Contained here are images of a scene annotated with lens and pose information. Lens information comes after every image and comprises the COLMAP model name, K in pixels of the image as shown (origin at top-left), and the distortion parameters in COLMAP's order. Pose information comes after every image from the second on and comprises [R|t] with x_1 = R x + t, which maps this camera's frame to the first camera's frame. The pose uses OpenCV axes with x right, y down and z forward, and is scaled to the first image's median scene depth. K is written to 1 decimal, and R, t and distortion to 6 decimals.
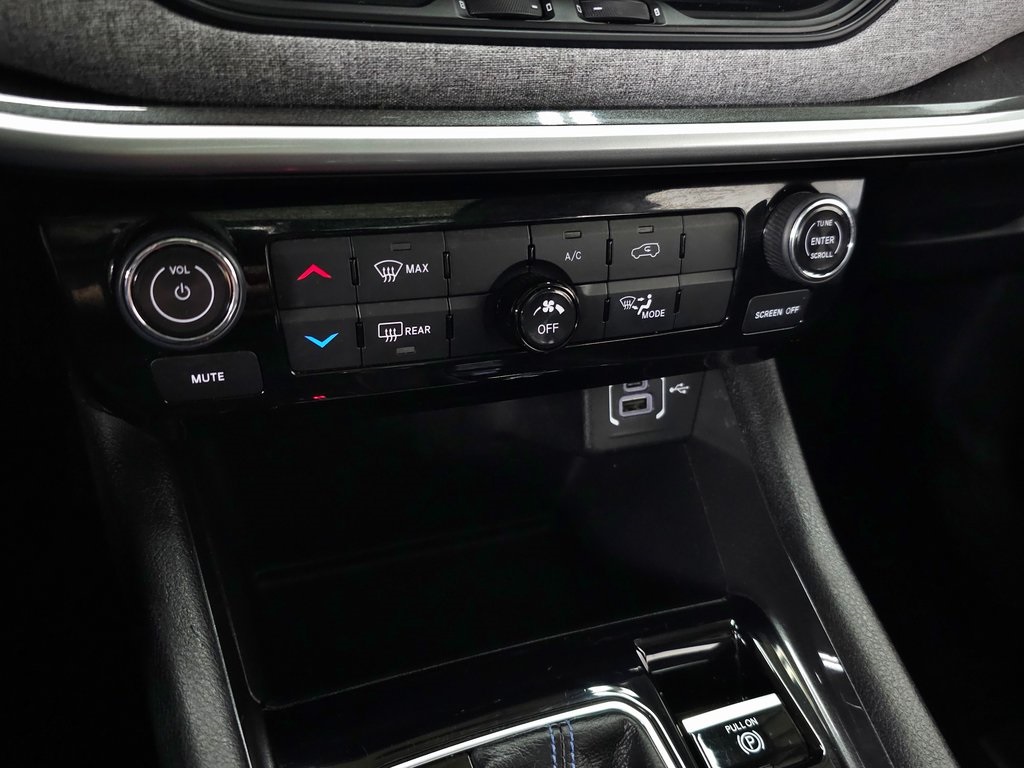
lens RADIAL K [[873.4, 0, 513.3], [0, 873.4, 387.0], [0, 0, 1]] dist [0.035260, -0.059007]
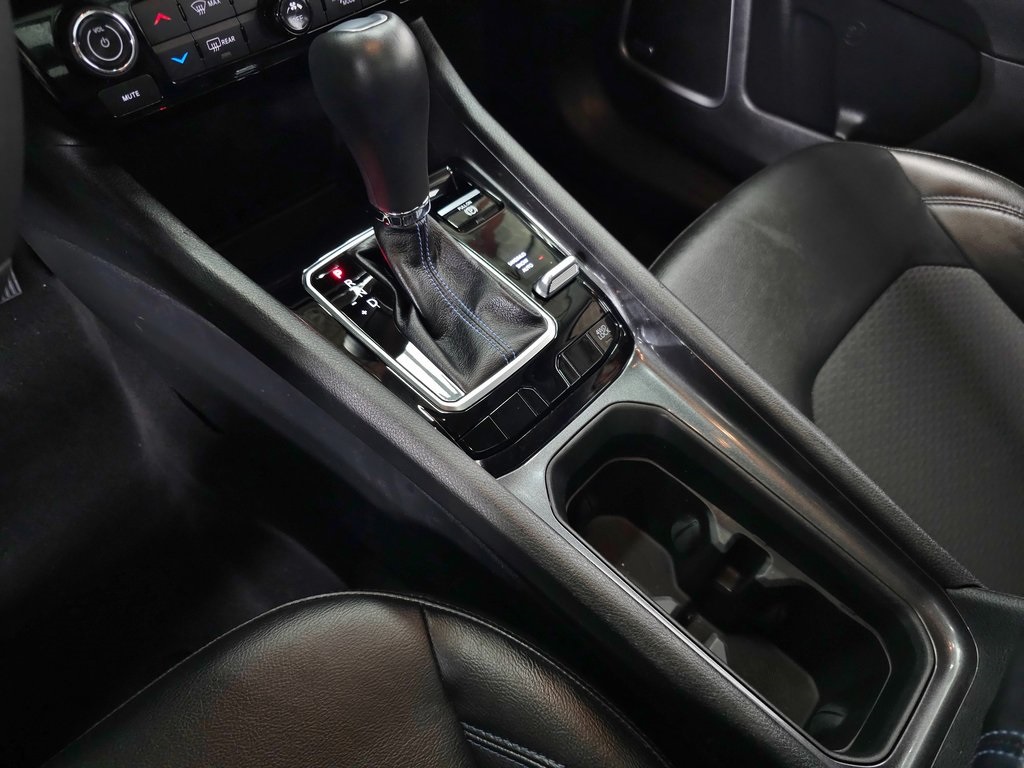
lens RADIAL K [[703.0, 0, 511.3], [0, 703.0, 390.6], [0, 0, 1]] dist [0.035995, -0.037210]
pose [[0.897377, -0.387647, 0.210819, -0.174544], [0.293014, 0.880704, 0.372160, 0.198516], [-0.329936, -0.272194, 0.903910, -0.713509]]
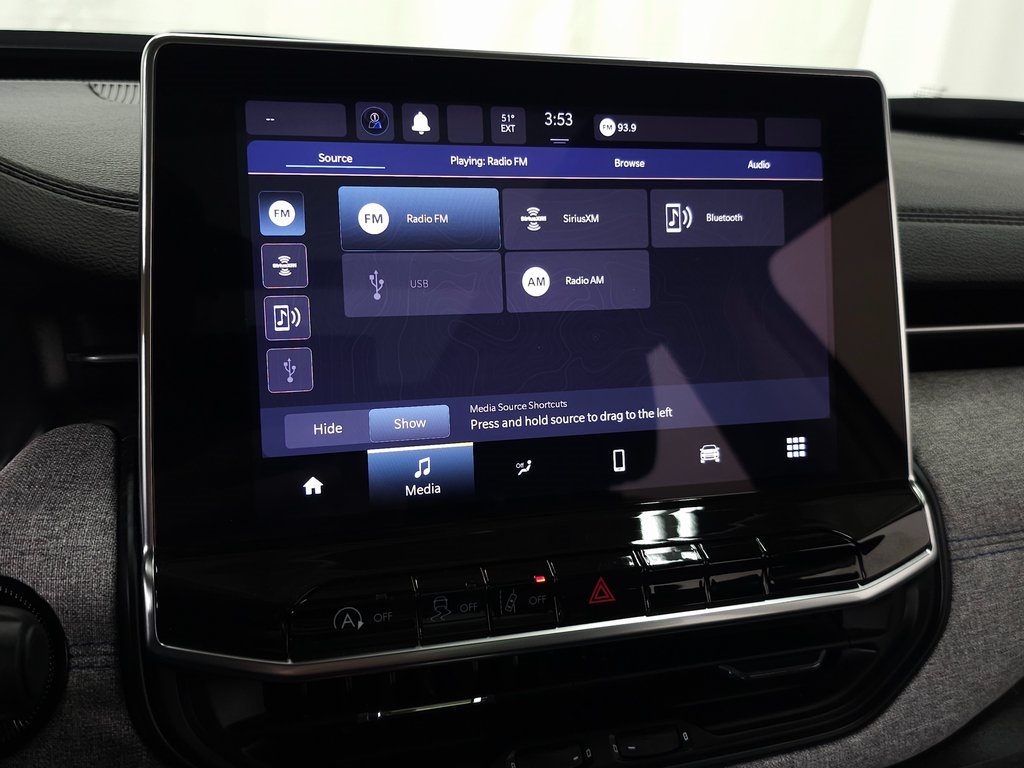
lens RADIAL K [[1015.0, 0, 513.5], [0, 1015.0, 376.7], [0, 0, 1]] dist [0.012128, 0.000000]
pose [[0.995302, -0.051794, -0.081802, 0.072117], [0.023968, 0.950393, -0.310126, -0.456720], [0.093807, 0.306709, 0.947170, -0.404550]]
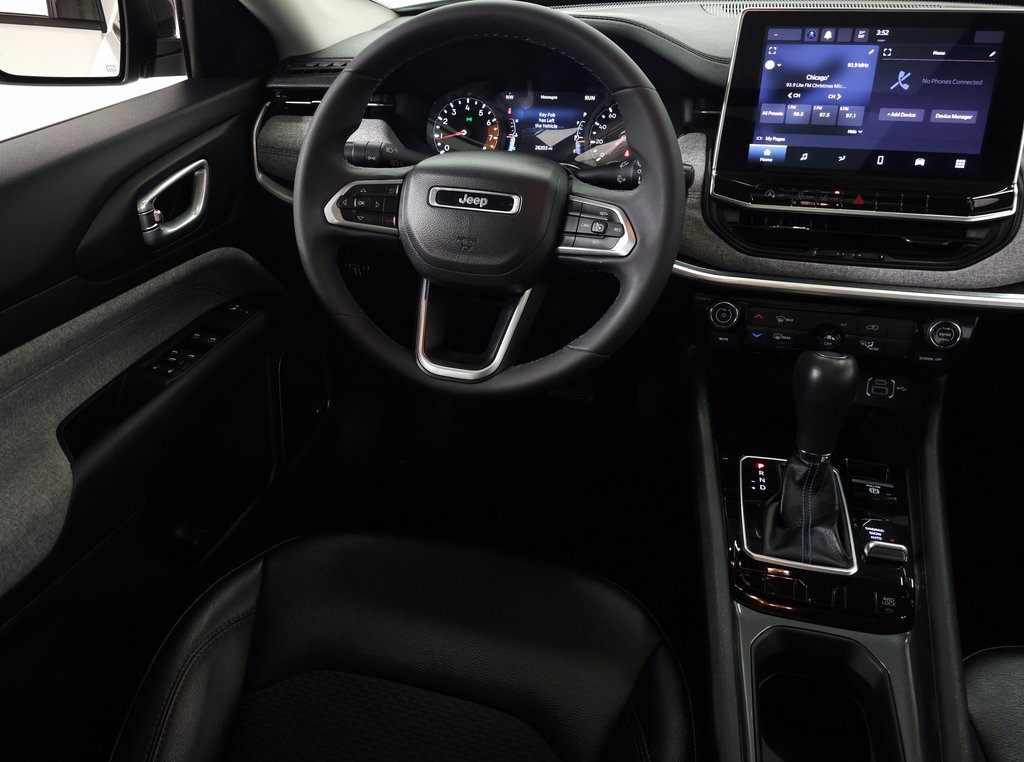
lens RADIAL K [[763.6, 0, 463.0], [0, 763.6, 349.0], [0, 0, 1]] dist [0.034526, -0.046904]
pose [[0.790514, 0.173138, -0.587462, 0.666090], [-0.243821, 0.968887, -0.042543, 0.416031], [0.561818, 0.176866, 0.808133, -2.147273]]
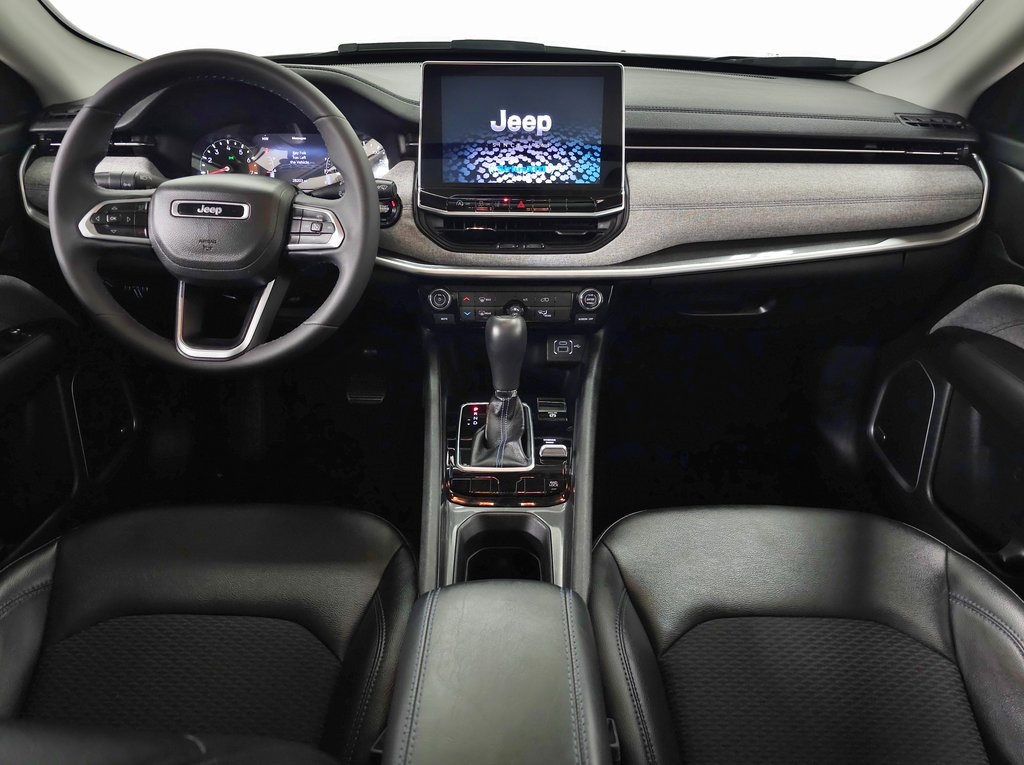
lens RADIAL K [[703.0, 0, 512.4], [0, 703.0, 392.8], [0, 0, 1]] dist [0.035995, -0.037210]
pose [[0.925708, 0.078068, -0.370094, 1.396803], [-0.124268, 0.986925, -0.102646, 0.704687], [0.357241, 0.141011, 0.923306, -2.278965]]
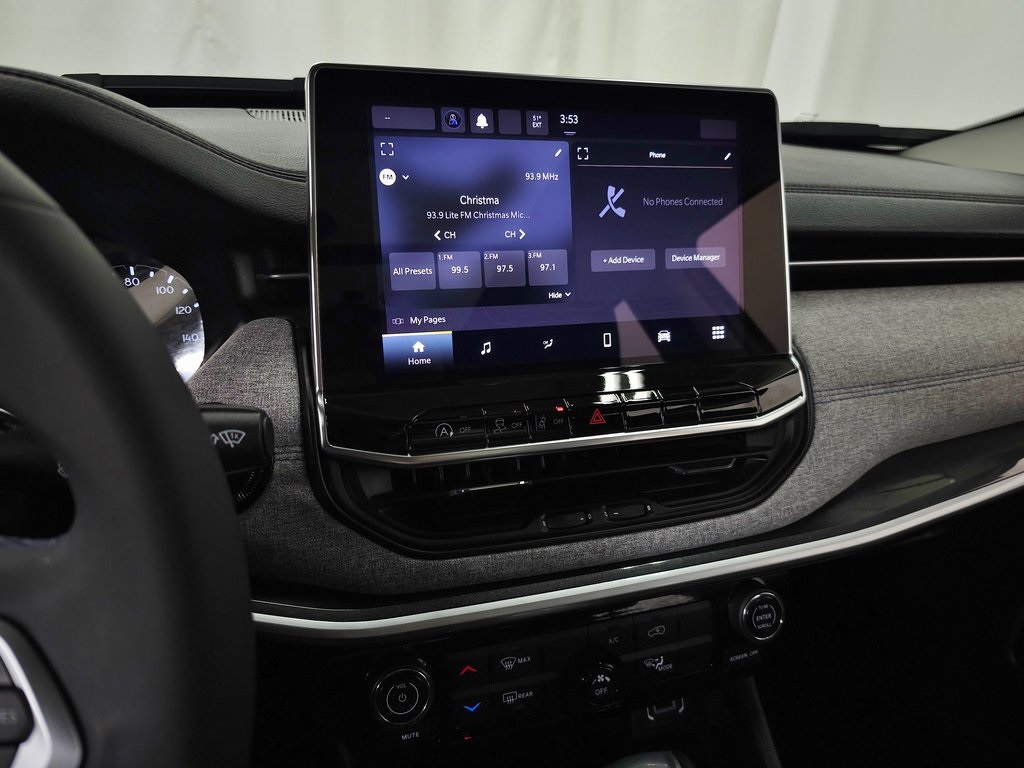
lens RADIAL K [[703.0, 0, 524.1], [0, 703.0, 379.4], [0, 0, 1]] dist [0.035995, -0.037210]
pose [[0.995556, -0.056572, -0.075283, 0.028333], [0.035961, 0.967246, -0.251282, -0.318638], [0.087033, 0.247458, 0.964982, -0.509867]]
